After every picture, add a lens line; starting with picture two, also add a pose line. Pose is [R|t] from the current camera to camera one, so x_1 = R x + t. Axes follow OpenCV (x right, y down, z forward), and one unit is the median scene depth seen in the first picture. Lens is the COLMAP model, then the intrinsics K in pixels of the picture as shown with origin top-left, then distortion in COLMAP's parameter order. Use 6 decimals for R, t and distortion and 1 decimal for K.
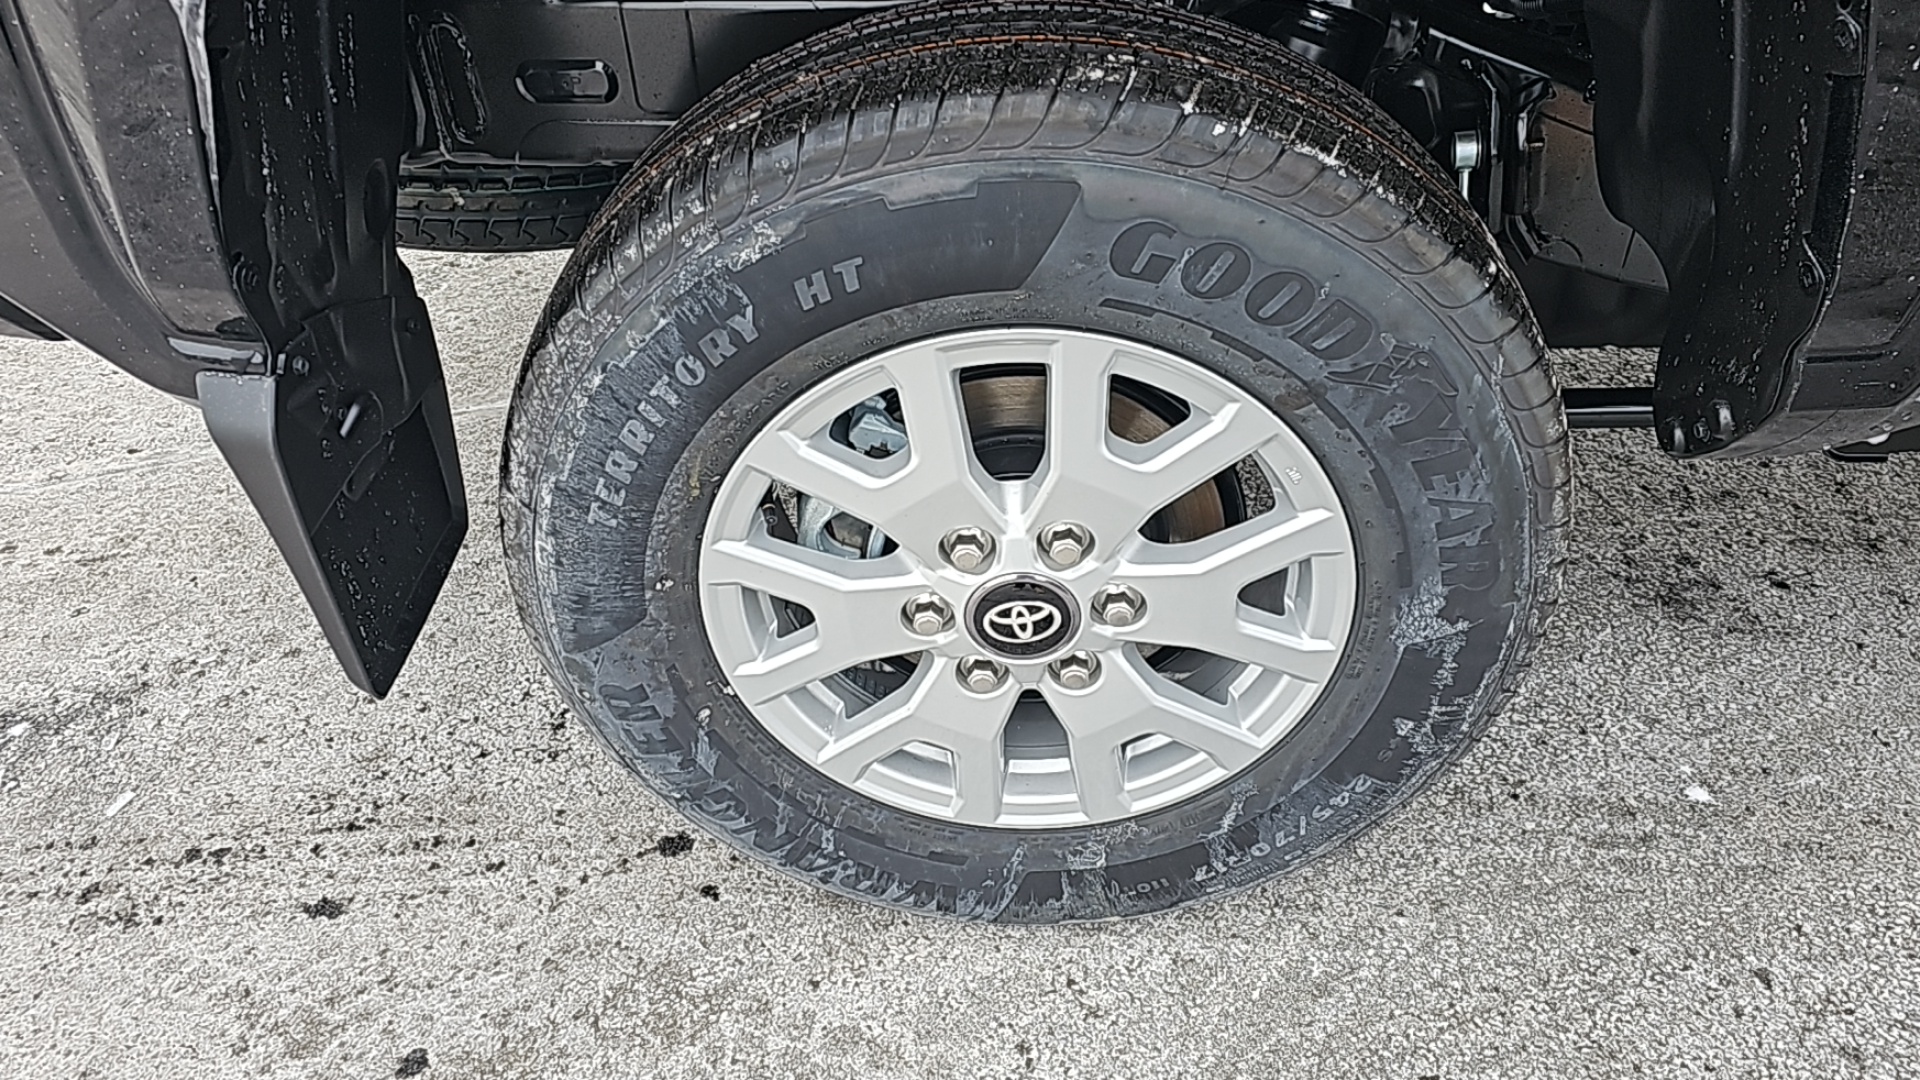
lens RADIAL K [[1368.7, 0, 969.7], [0, 1368.7, 553.1], [0, 0, 1]] dist [0.076694, -0.056575]
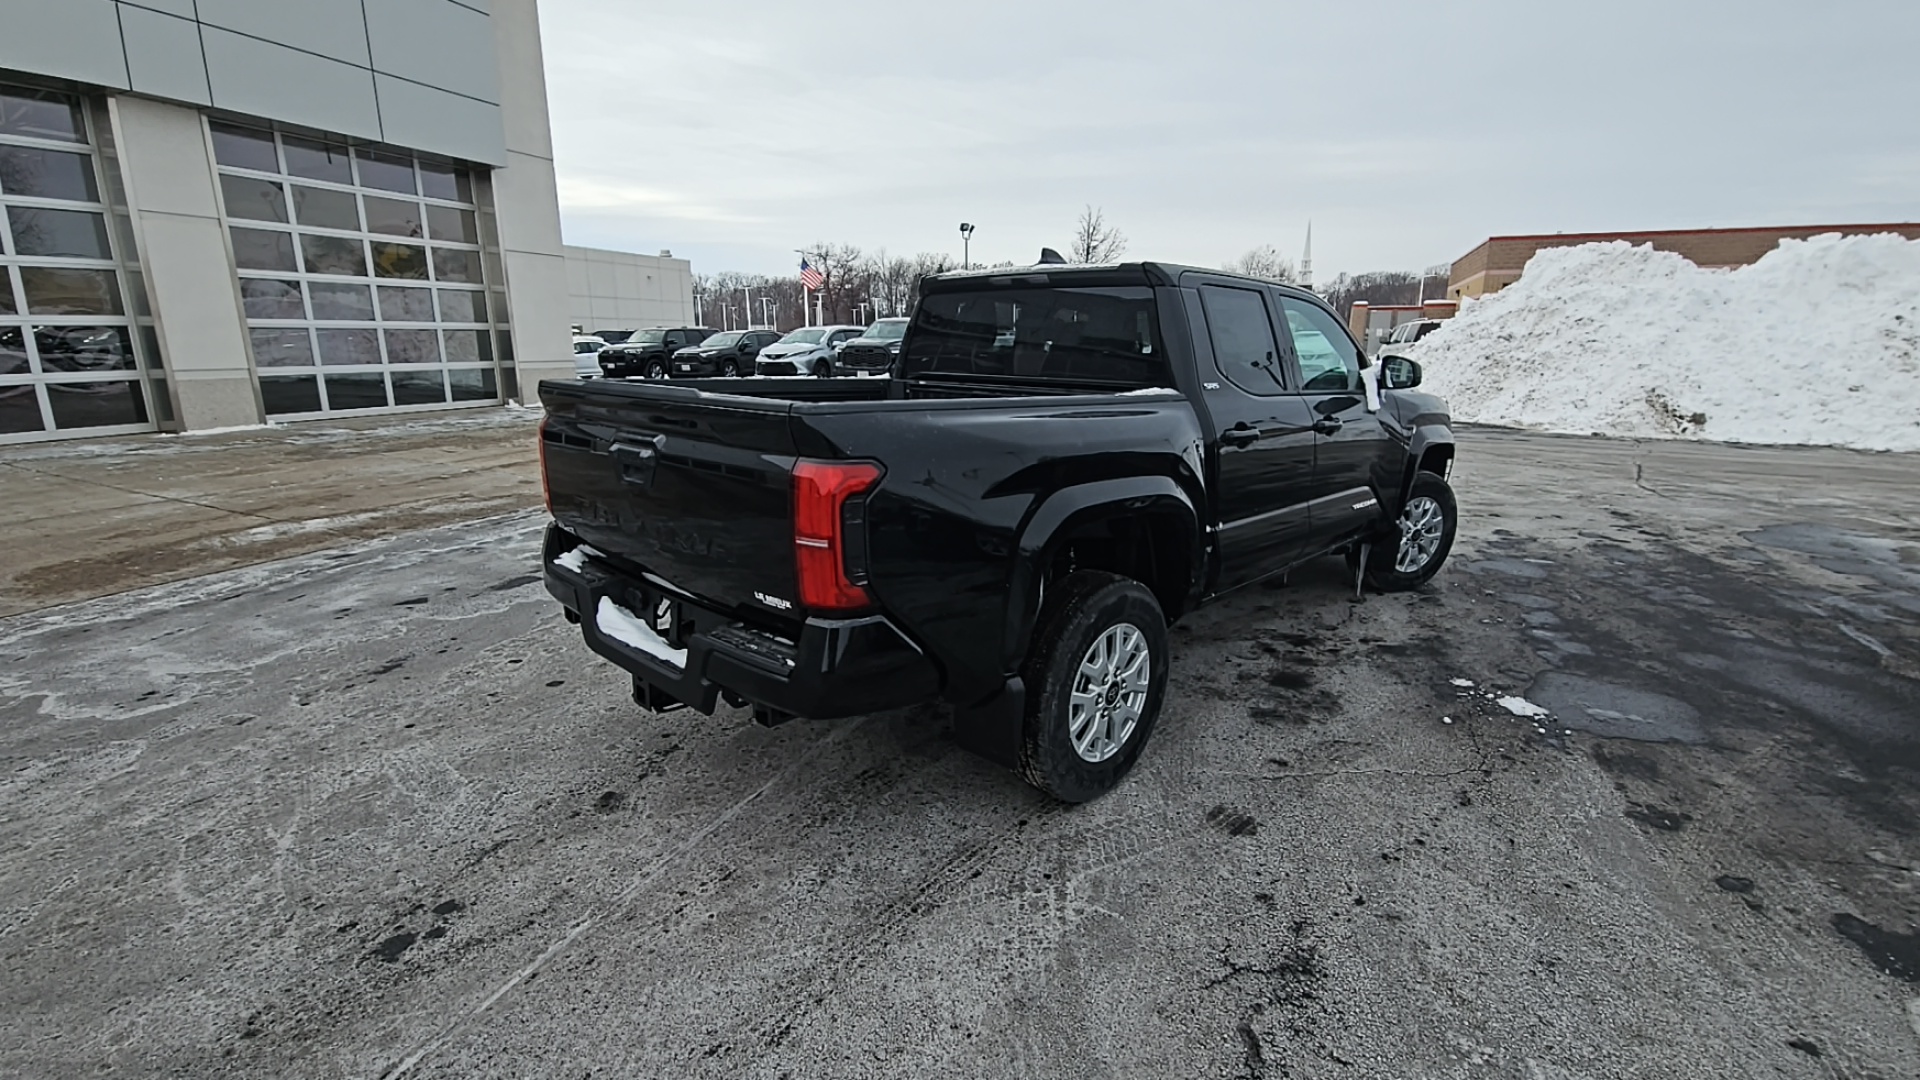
lens RADIAL K [[853.6, 0, 981.3], [0, 853.6, 536.4], [0, 0, 1]] dist [0.007211, -0.004794]
pose [[0.644345, -0.132523, 0.753165, -2.360569], [0.443295, 0.867249, -0.226649, 0.044942], [-0.623145, 0.479914, 0.617554, -0.746887]]
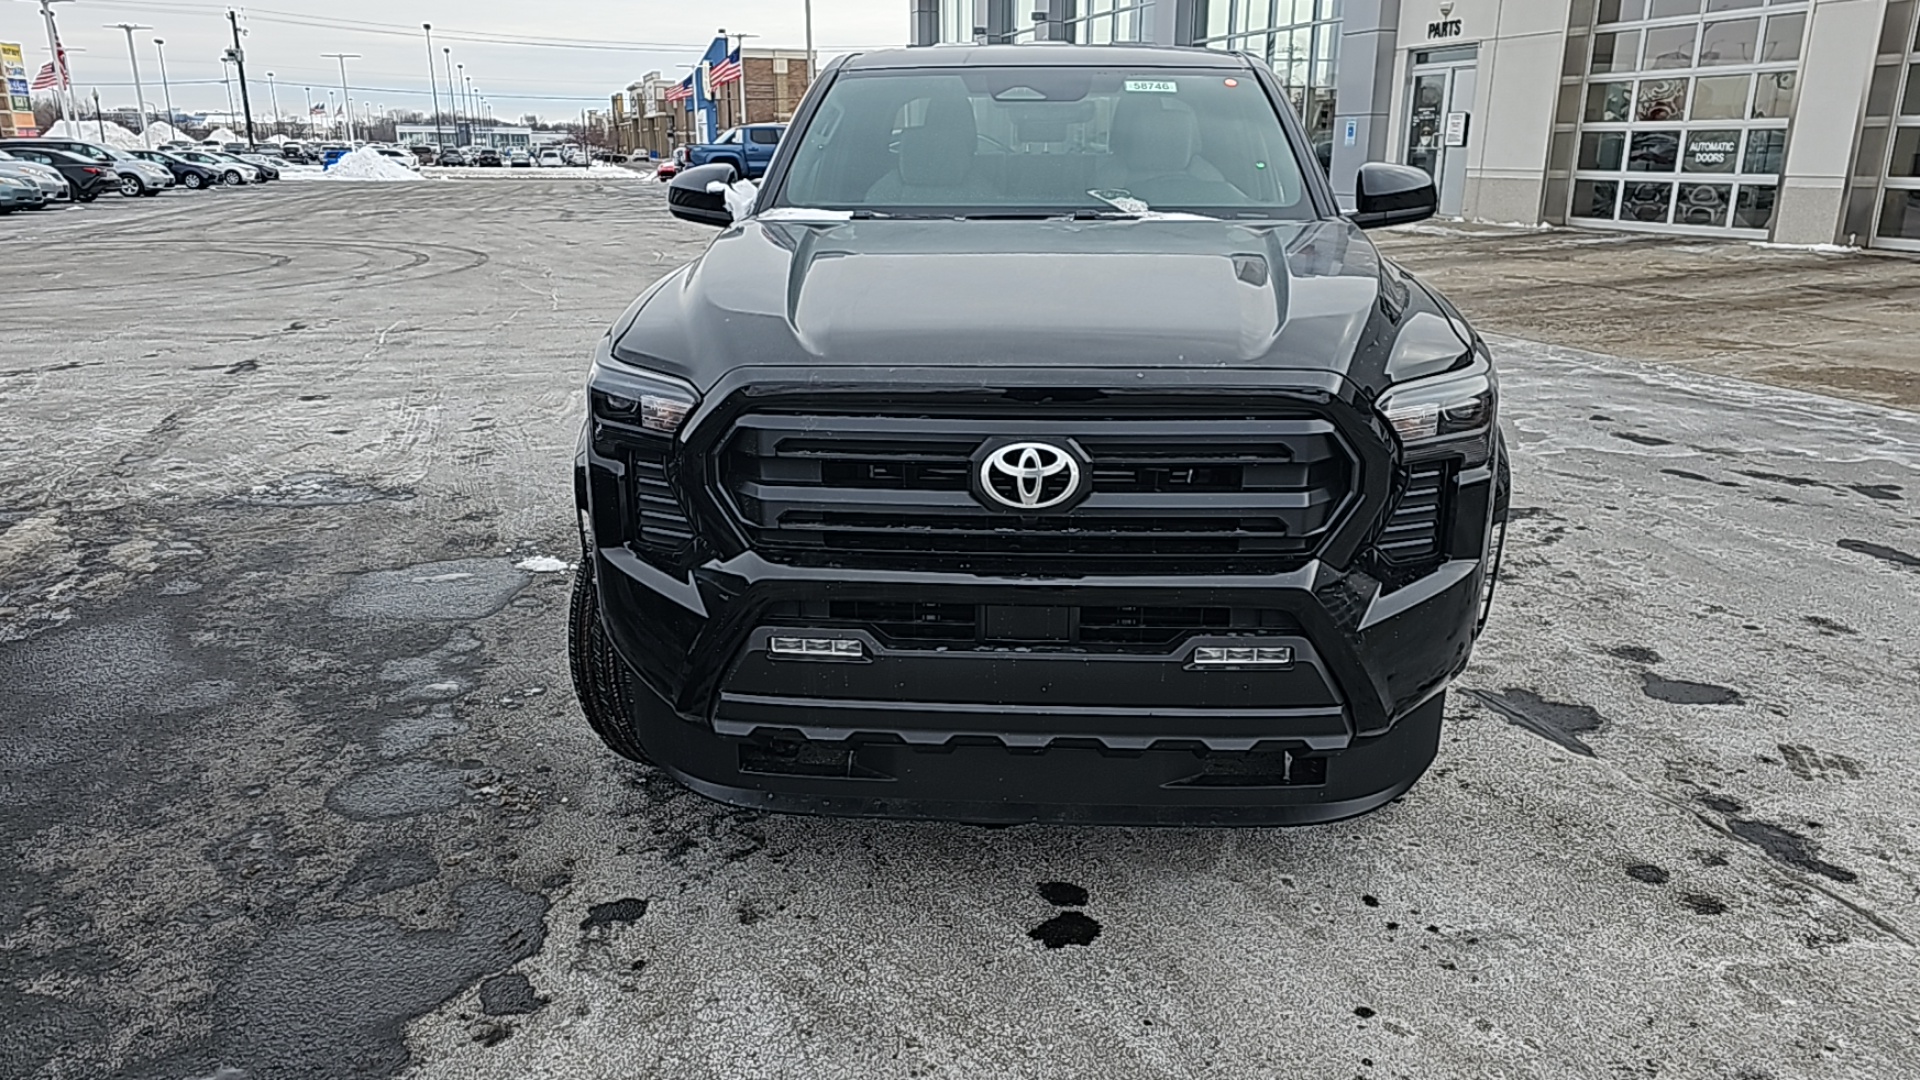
lens RADIAL K [[1368.7, 0, 969.6], [0, 1368.7, 563.7], [0, 0, 1]] dist [0.076694, -0.056575]
pose [[-0.016239, 0.329366, -0.944063, 6.708606], [-0.611957, 0.743416, 0.269890, -1.507720], [0.790724, 0.582109, 0.189485, 0.719001]]
